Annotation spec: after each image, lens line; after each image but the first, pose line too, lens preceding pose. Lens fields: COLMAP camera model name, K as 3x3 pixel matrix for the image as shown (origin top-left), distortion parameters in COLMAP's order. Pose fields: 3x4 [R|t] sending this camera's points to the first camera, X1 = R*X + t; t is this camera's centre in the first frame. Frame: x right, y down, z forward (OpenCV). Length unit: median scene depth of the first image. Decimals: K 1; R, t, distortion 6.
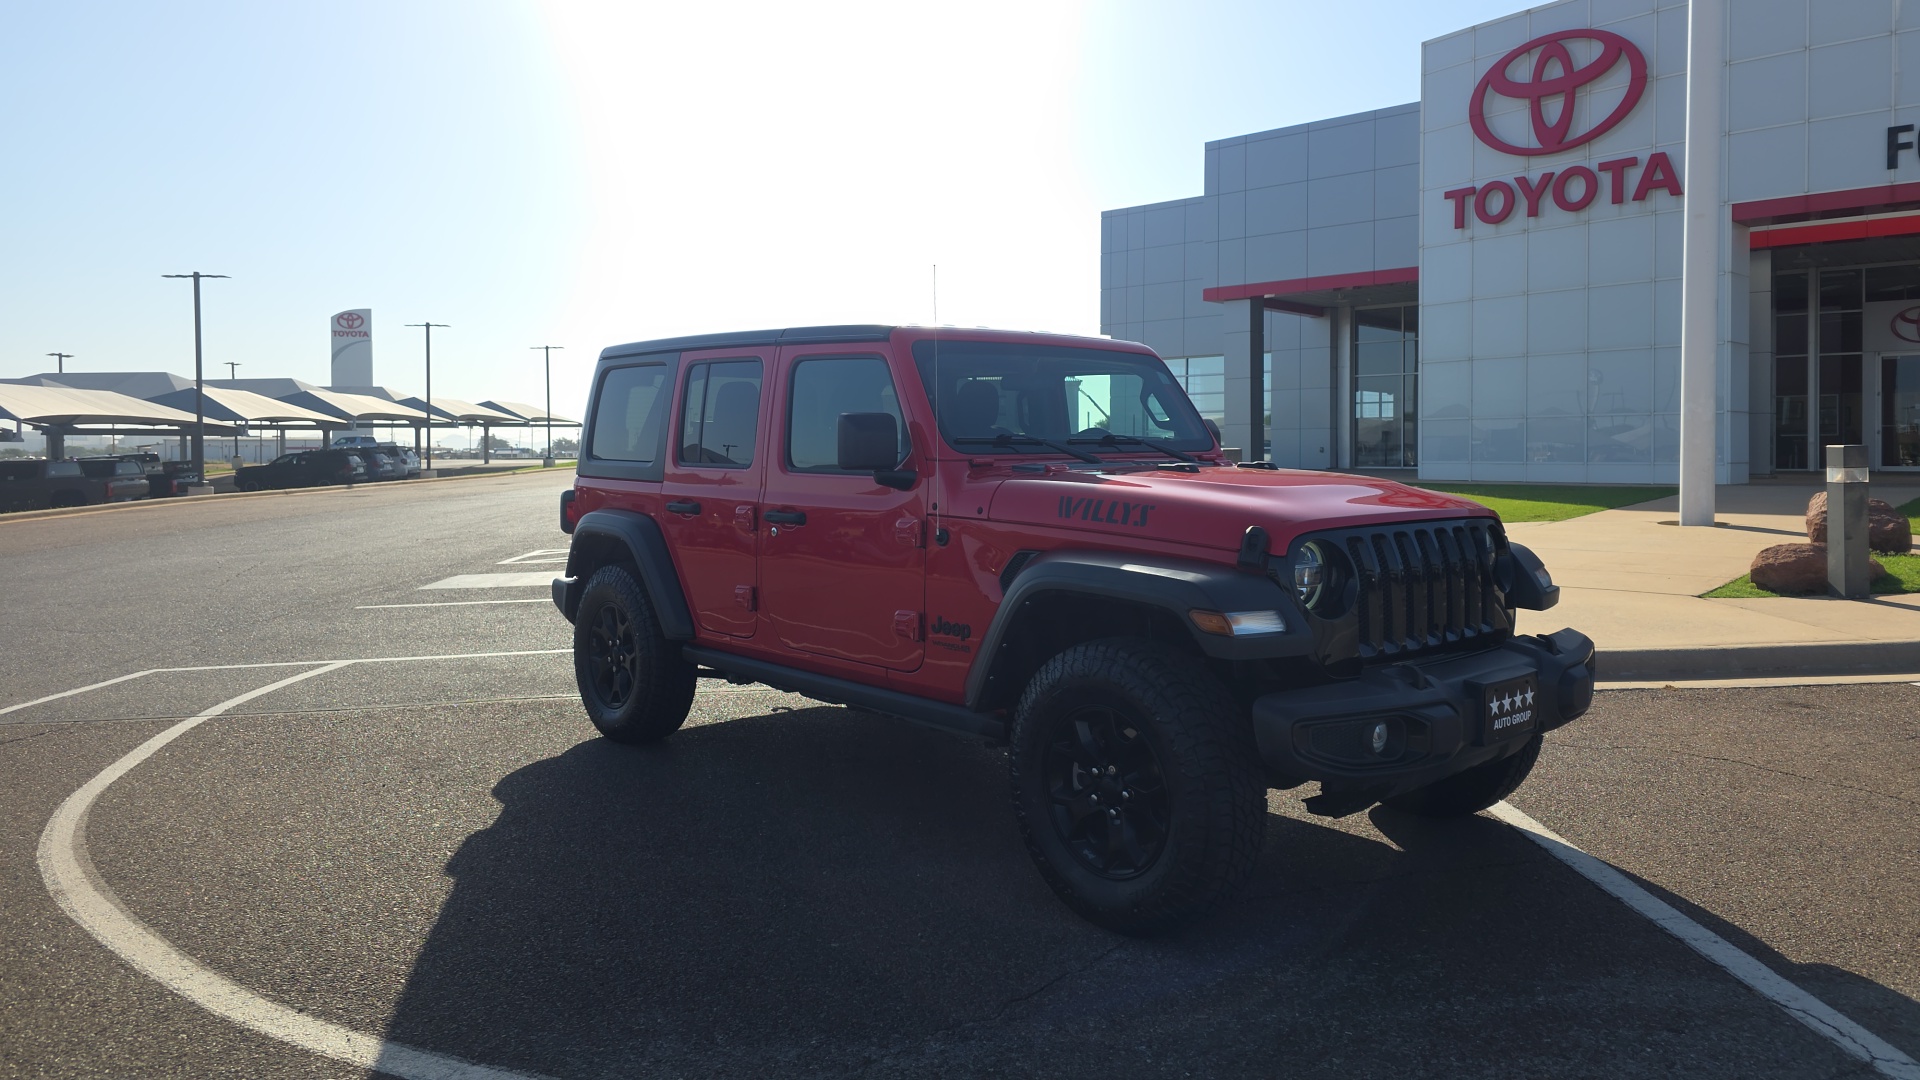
lens RADIAL K [[1293.8, 0, 1005.4], [0, 1293.8, 450.8], [0, 0, 1]] dist [0.062534, -0.062443]
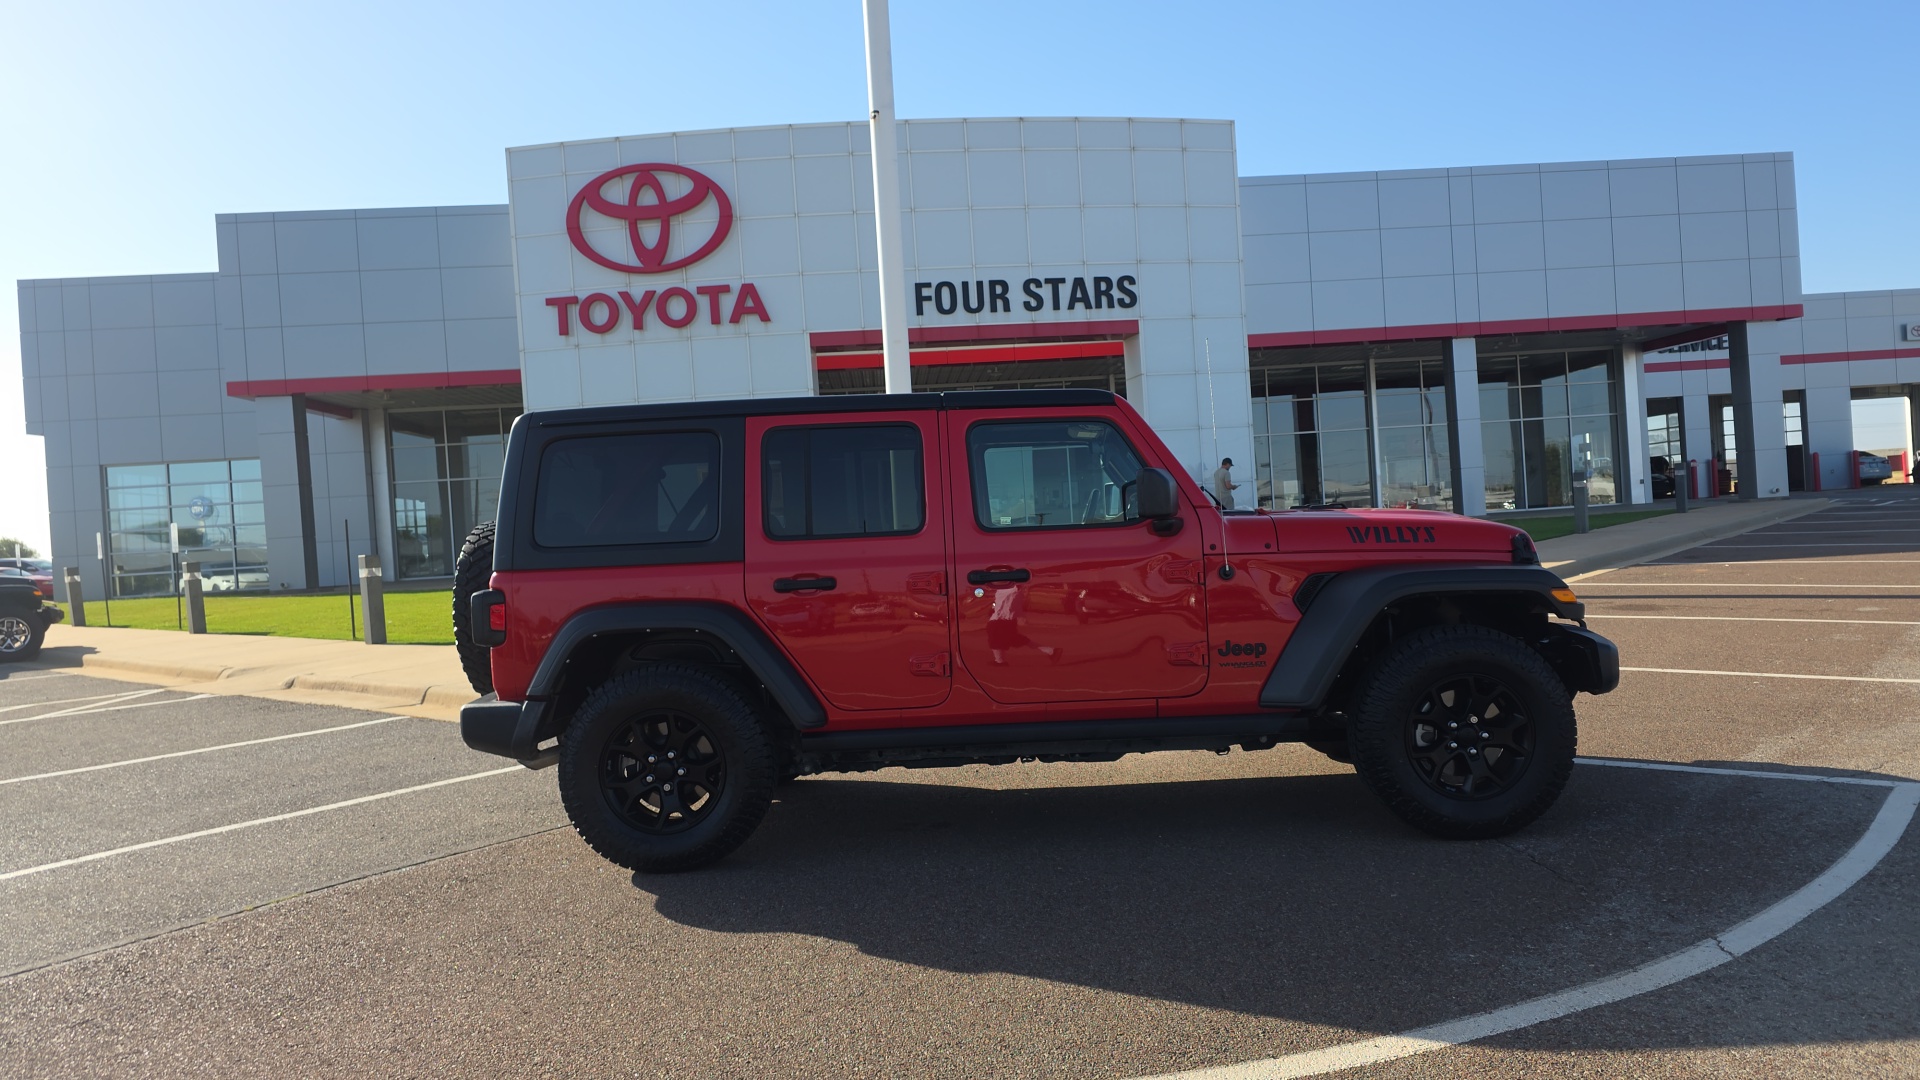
lens RADIAL K [[1293.8, 0, 991.1], [0, 1293.8, 520.8], [0, 0, 1]] dist [0.062534, -0.062443]
pose [[0.691959, -0.032588, 0.721201, -0.170710], [0.056076, 0.998389, -0.008690, 0.003128], [-0.719756, 0.046455, 0.692671, 0.056974]]
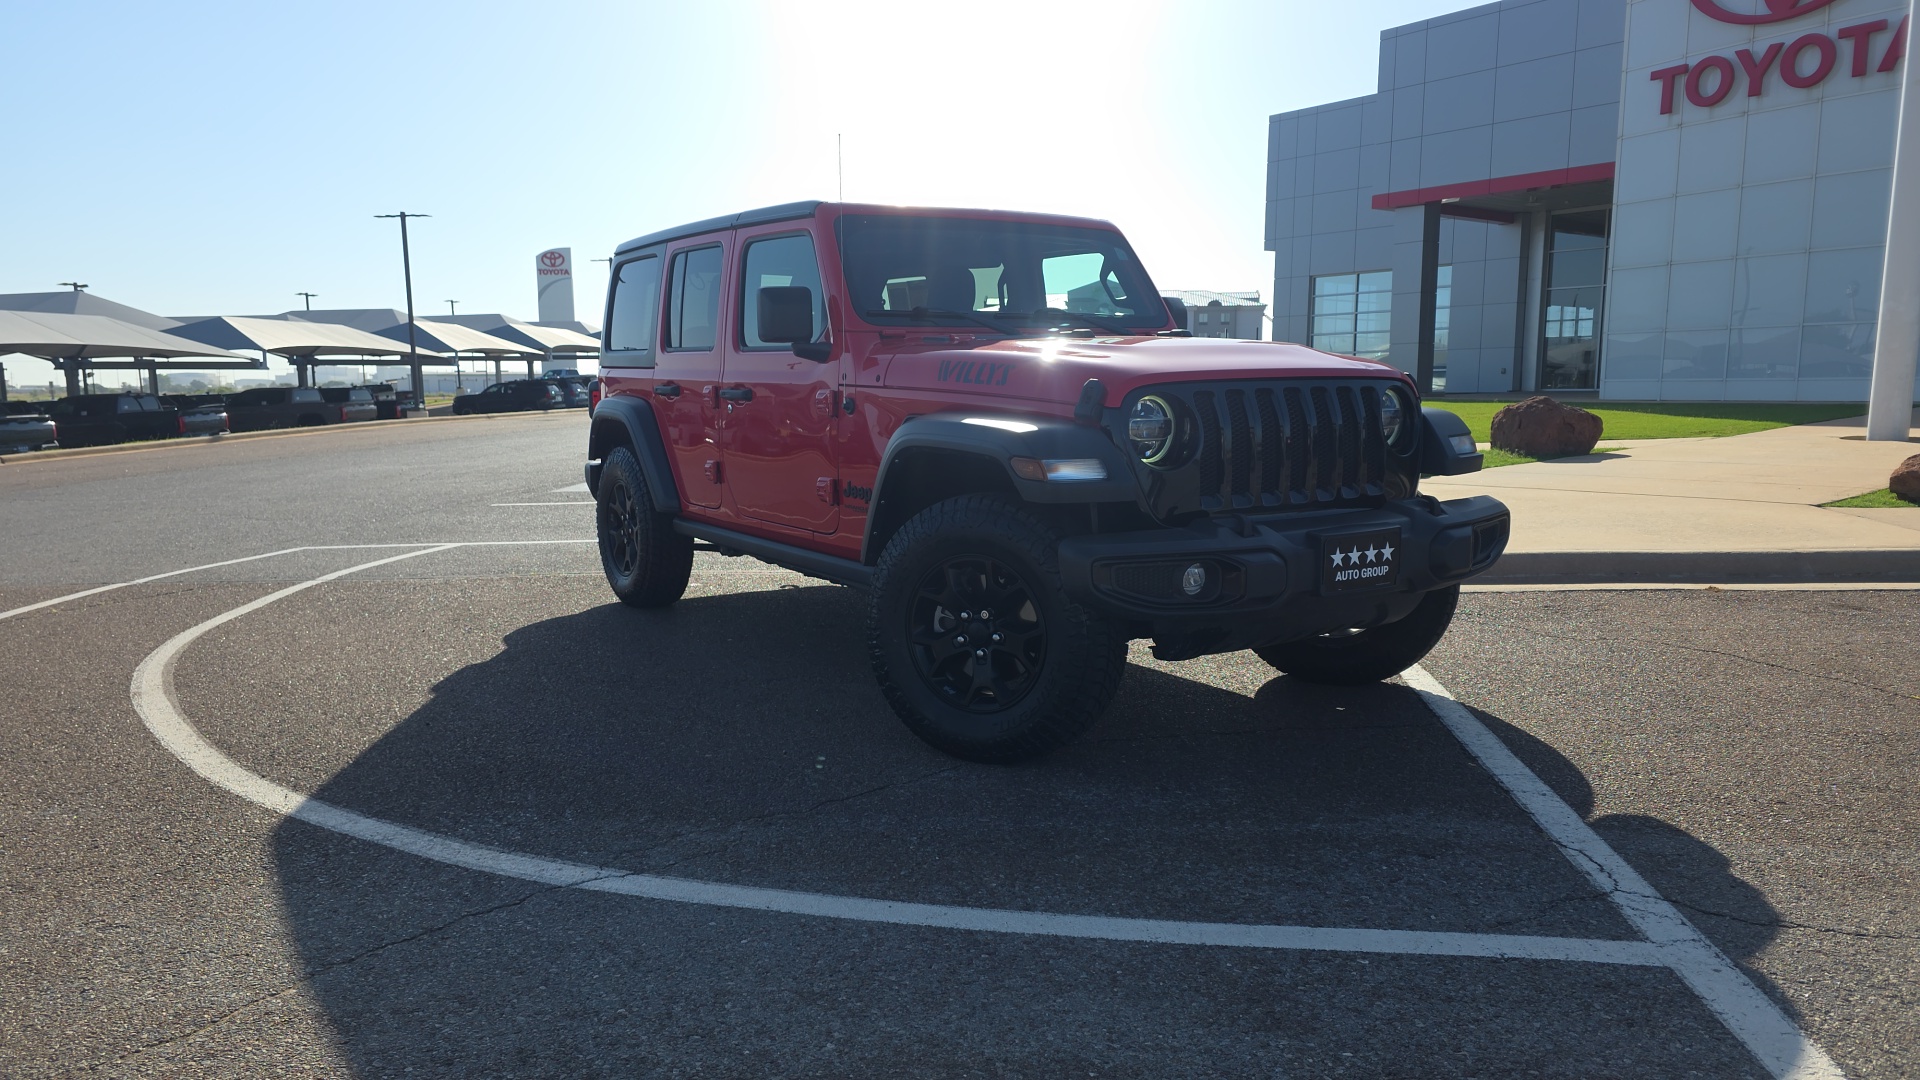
lens RADIAL K [[1293.8, 0, 931.6], [0, 1293.8, 552.2], [0, 0, 1]] dist [0.062534, -0.062443]
pose [[0.981323, 0.020233, -0.191299, 0.036588], [0.004598, 0.991702, 0.128472, 0.008432], [0.192311, -0.126952, 0.973088, -0.003983]]
